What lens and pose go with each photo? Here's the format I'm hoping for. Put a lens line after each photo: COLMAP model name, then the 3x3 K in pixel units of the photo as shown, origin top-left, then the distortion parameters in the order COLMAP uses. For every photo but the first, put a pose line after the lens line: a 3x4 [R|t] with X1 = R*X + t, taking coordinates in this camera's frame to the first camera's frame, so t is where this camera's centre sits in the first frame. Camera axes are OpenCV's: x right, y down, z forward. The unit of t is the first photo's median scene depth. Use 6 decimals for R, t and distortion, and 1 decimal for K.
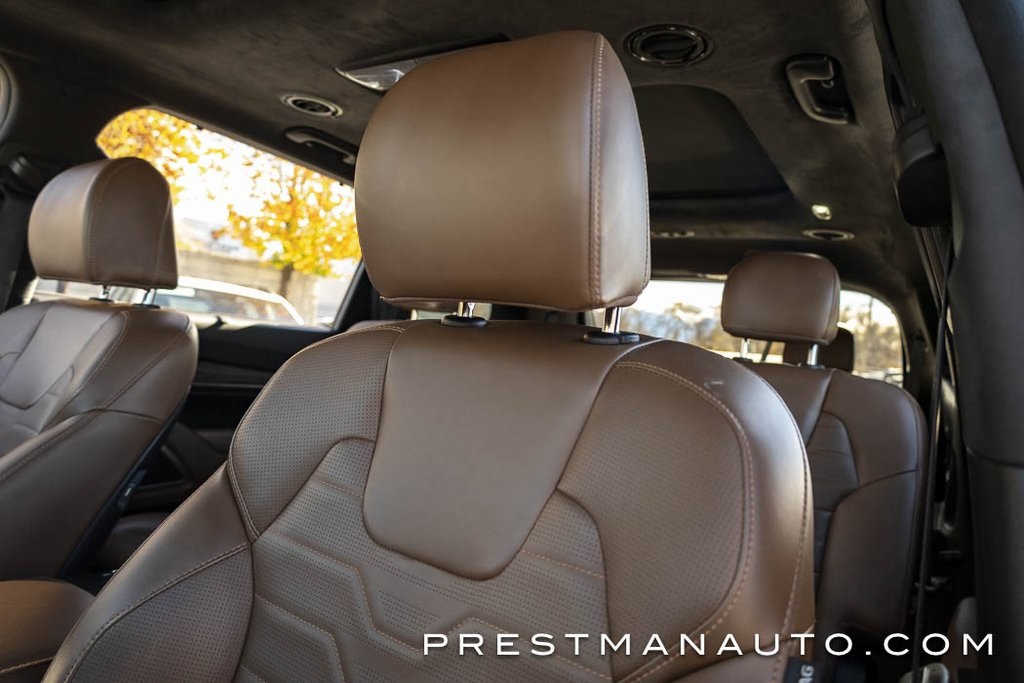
lens RADIAL K [[674.1, 0, 515.9], [0, 674.1, 341.9], [0, 0, 1]] dist [0.008890, -0.008116]
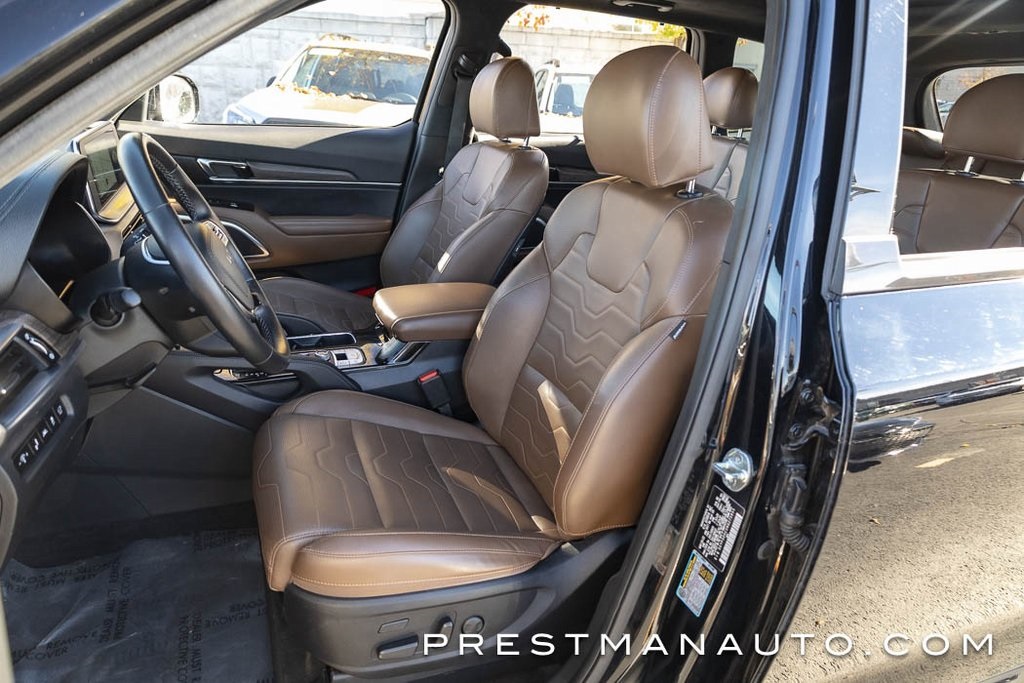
lens RADIAL K [[674.1, 0, 501.3], [0, 674.1, 338.7], [0, 0, 1]] dist [0.008890, -0.008116]
pose [[0.826641, 0.133685, -0.546620, 0.550846], [0.054869, 0.947595, 0.314727, -0.169541], [0.560048, -0.290159, 0.775986, -0.702827]]
